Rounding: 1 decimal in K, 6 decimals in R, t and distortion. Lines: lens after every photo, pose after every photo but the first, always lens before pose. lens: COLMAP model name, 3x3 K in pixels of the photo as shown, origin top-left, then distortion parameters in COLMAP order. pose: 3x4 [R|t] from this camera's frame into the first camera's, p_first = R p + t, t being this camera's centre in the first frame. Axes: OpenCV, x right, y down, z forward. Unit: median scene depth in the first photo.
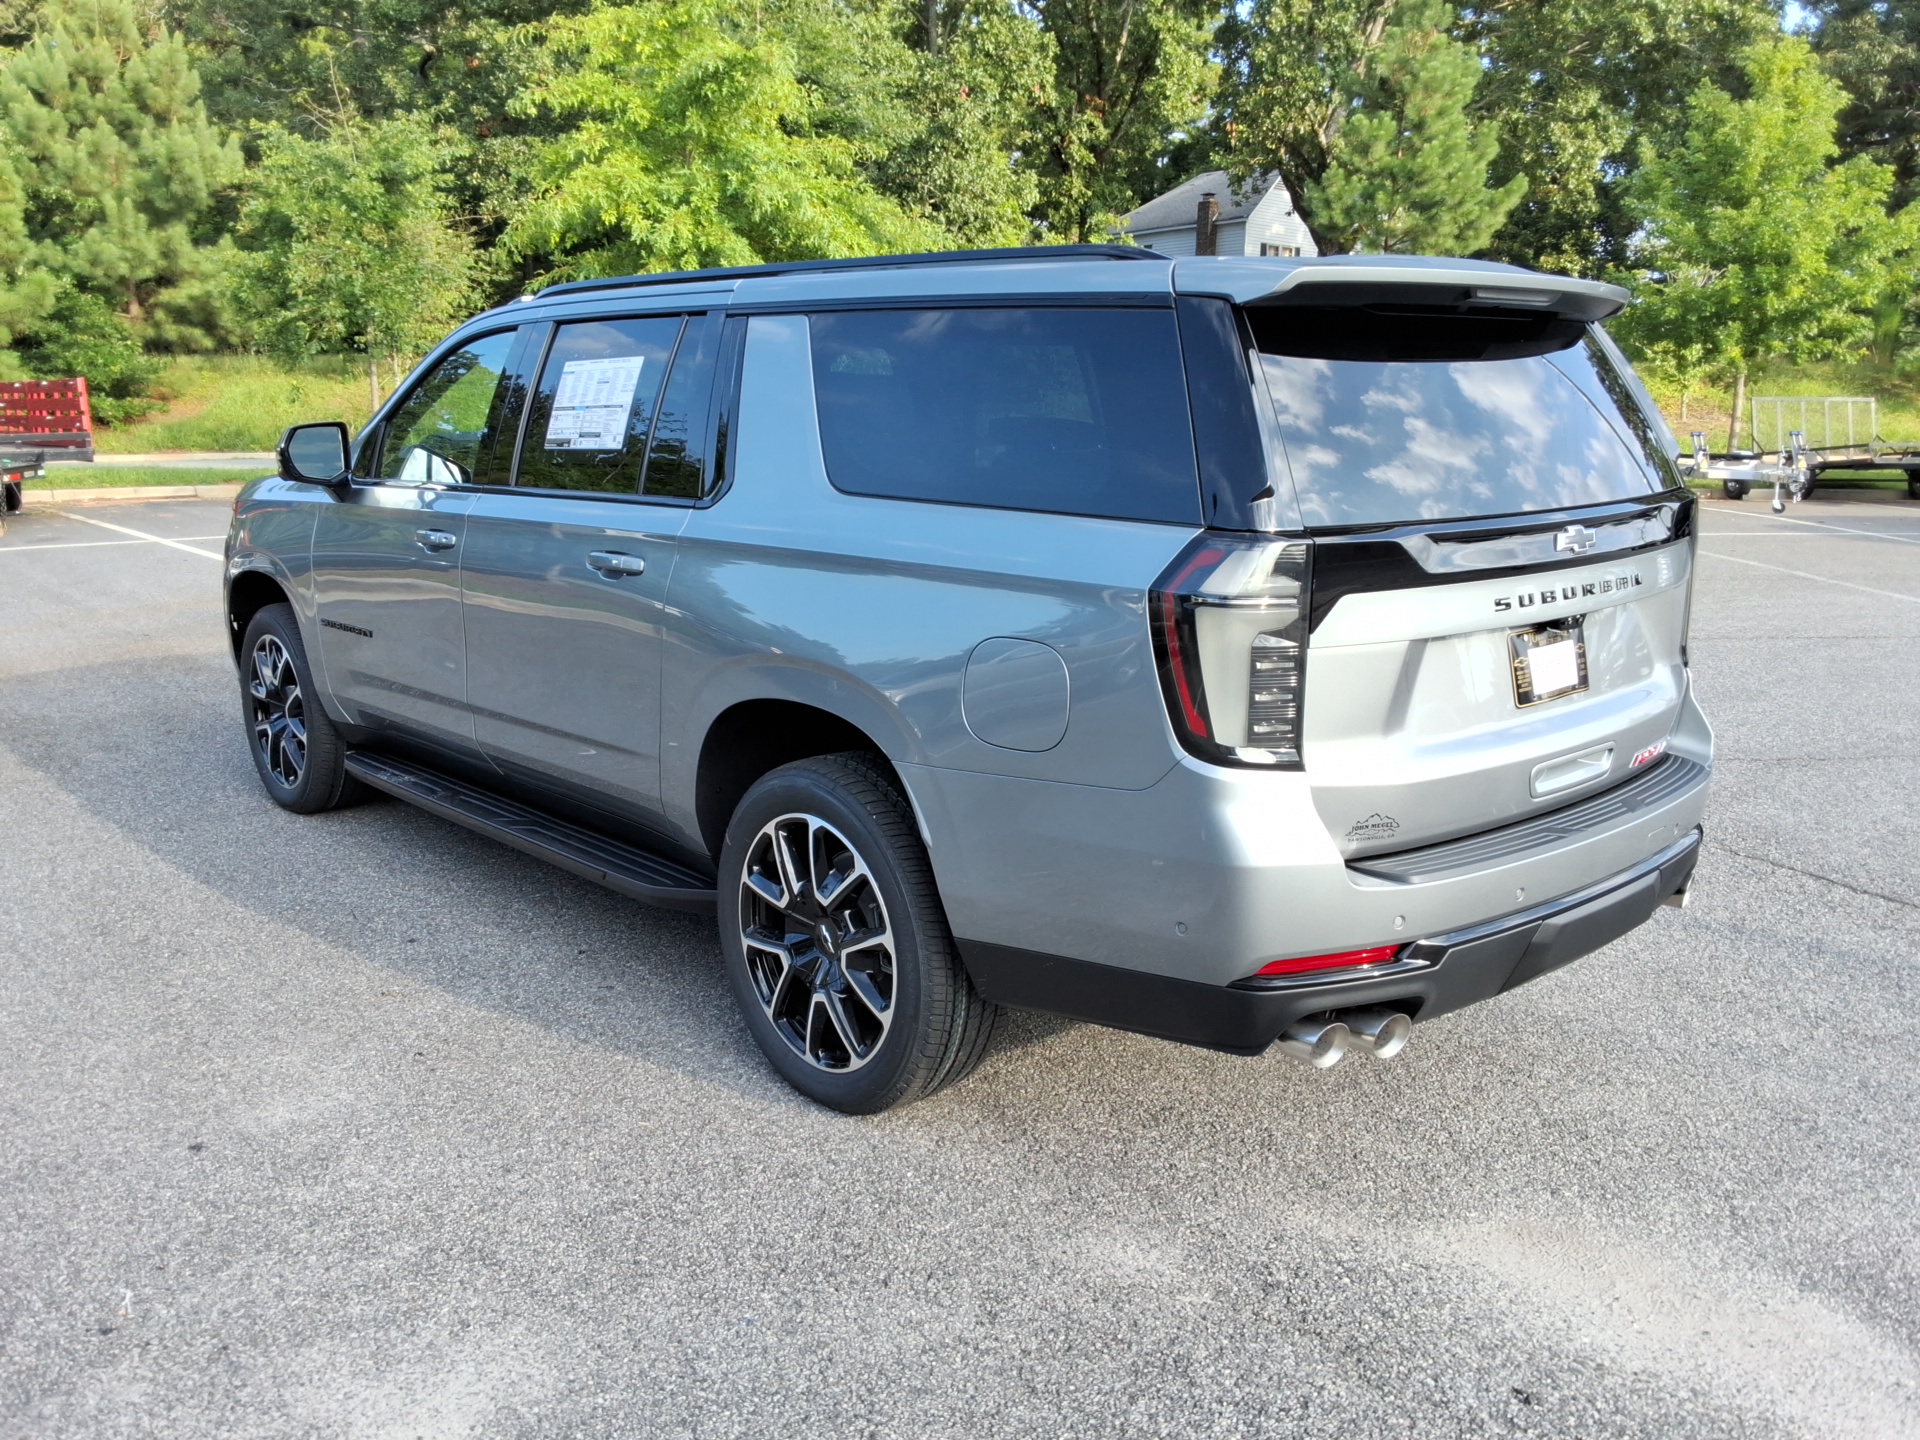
lens RADIAL K [[1544.2, 0, 963.9], [0, 1544.2, 700.7], [0, 0, 1]] dist [0.098239, -0.144881]
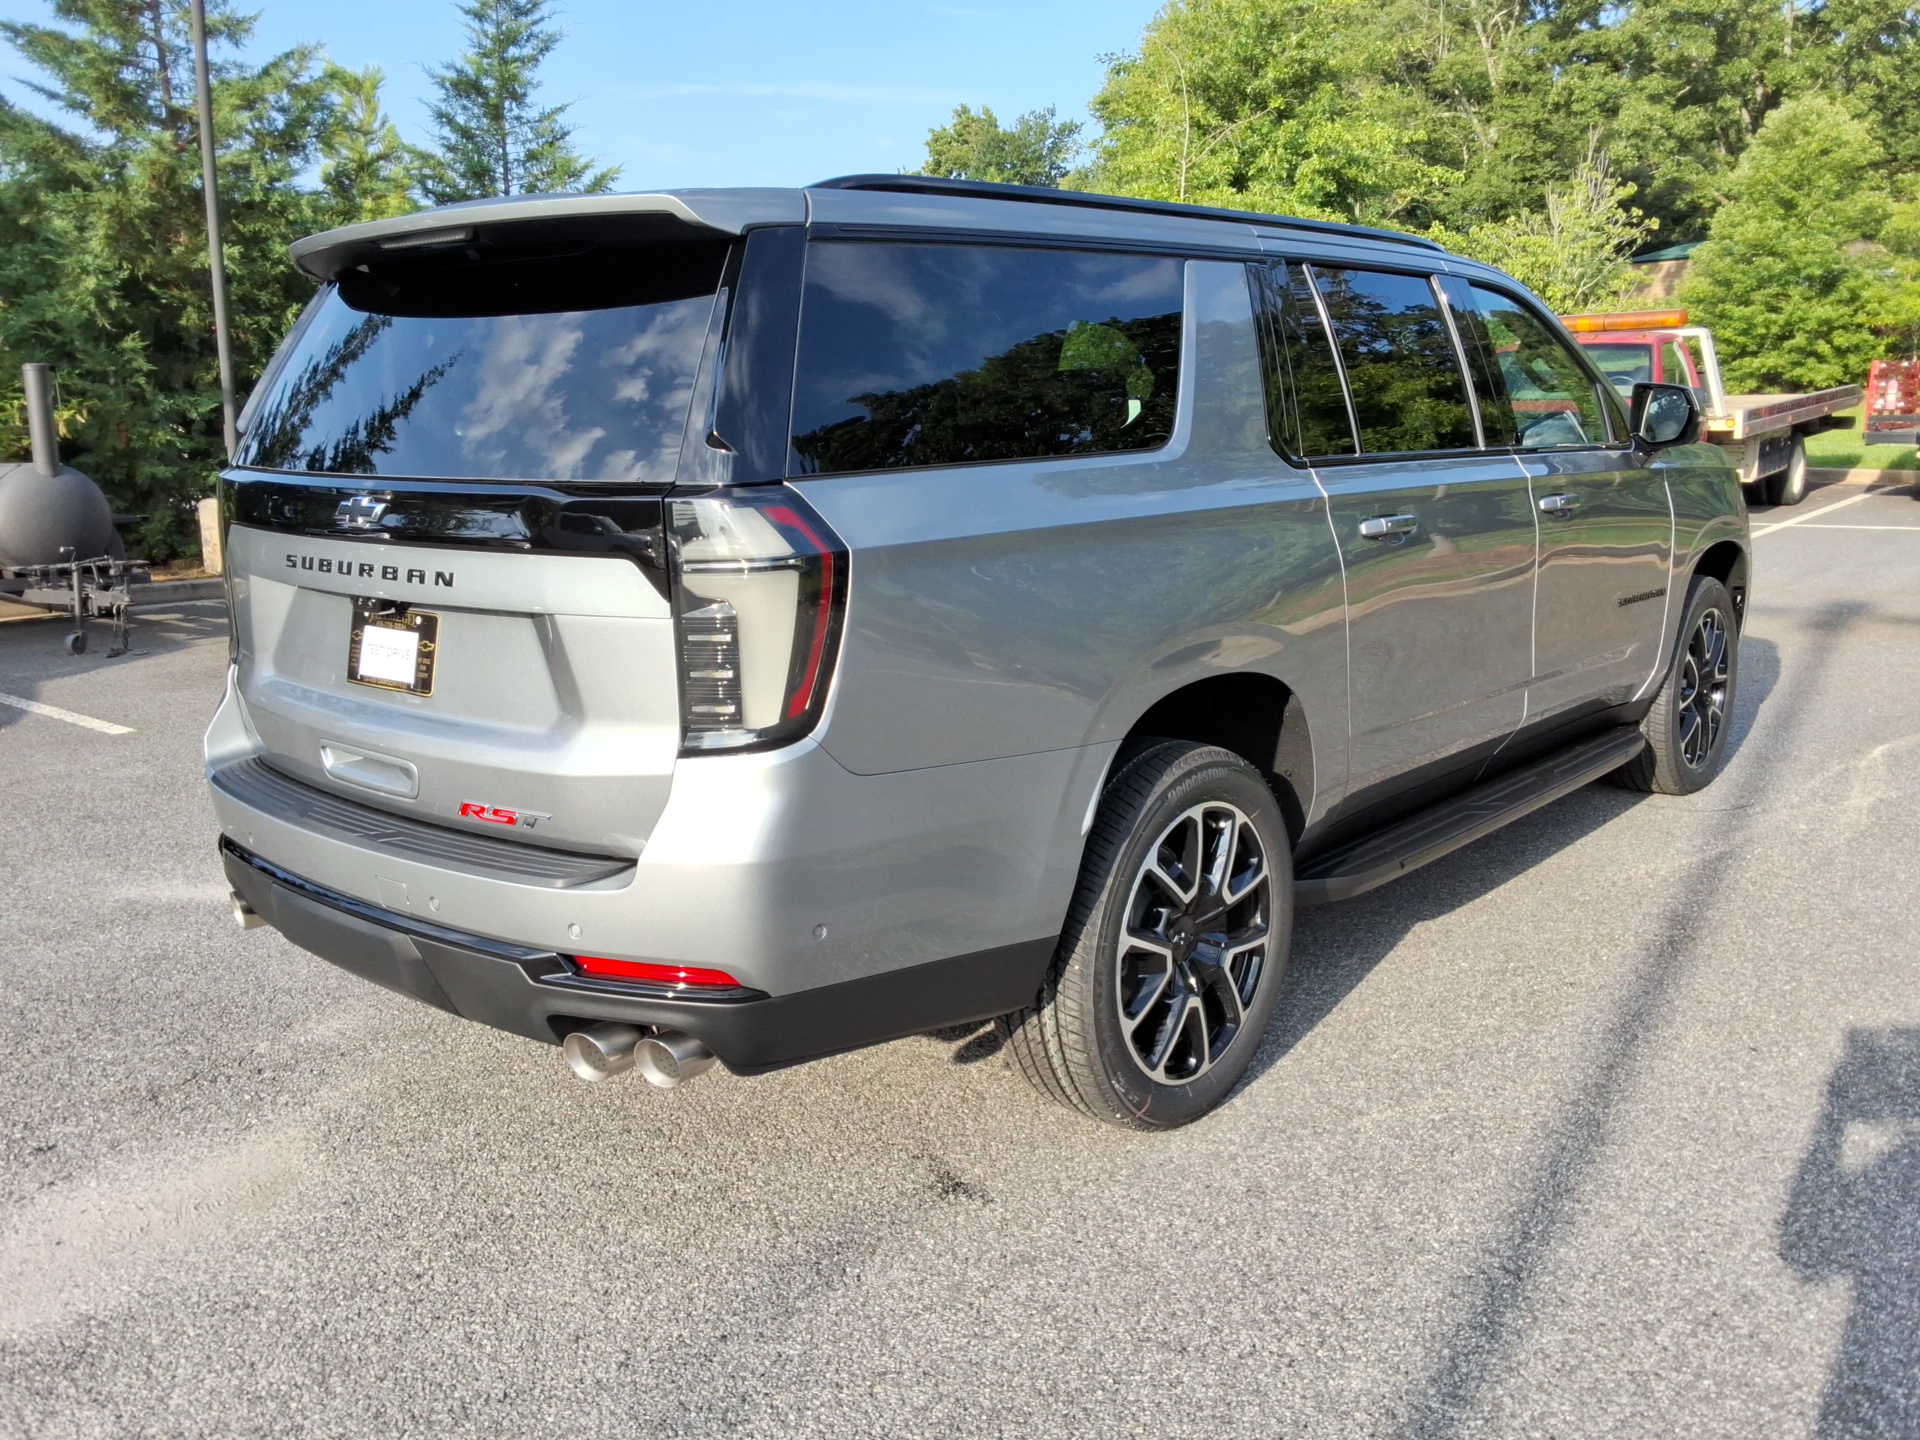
lens RADIAL K [[1544.2, 0, 979.9], [0, 1544.2, 705.0], [0, 0, 1]] dist [0.098239, -0.144881]
pose [[0.124949, 0.193845, -0.973043, 0.186723], [-0.181229, 0.968688, 0.169705, -0.029783], [0.975471, 0.155139, 0.156167, 0.171670]]
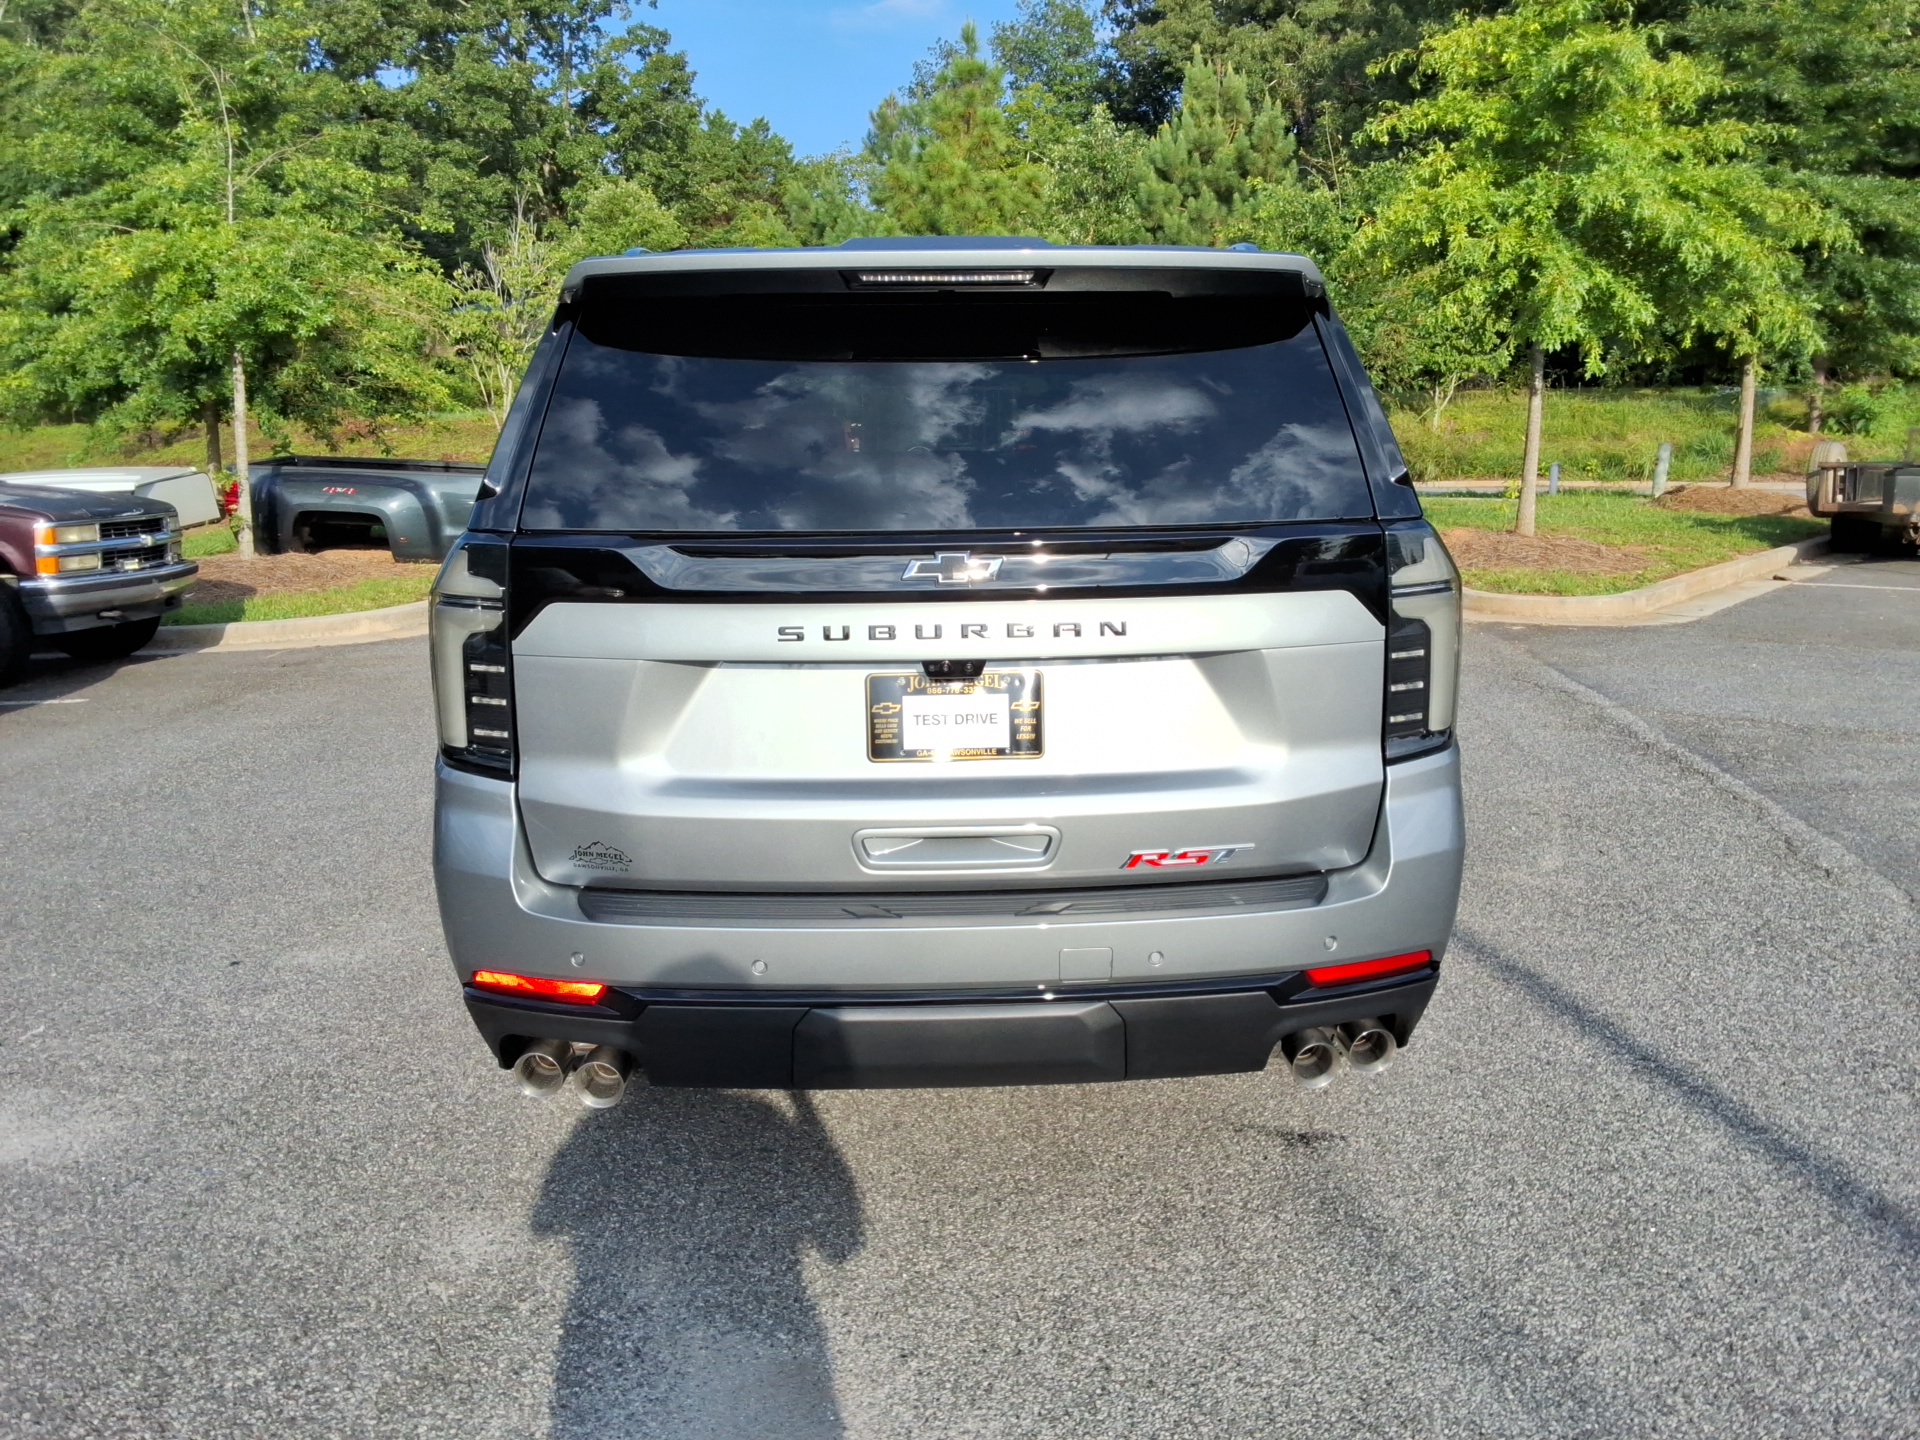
lens RADIAL K [[1544.2, 0, 965.5], [0, 1544.2, 707.4], [0, 0, 1]] dist [0.098239, -0.144881]
pose [[0.760479, 0.109302, -0.640098, 0.129811], [-0.119973, 0.992412, 0.026927, -0.007421], [0.638184, 0.056316, 0.767821, 0.053736]]
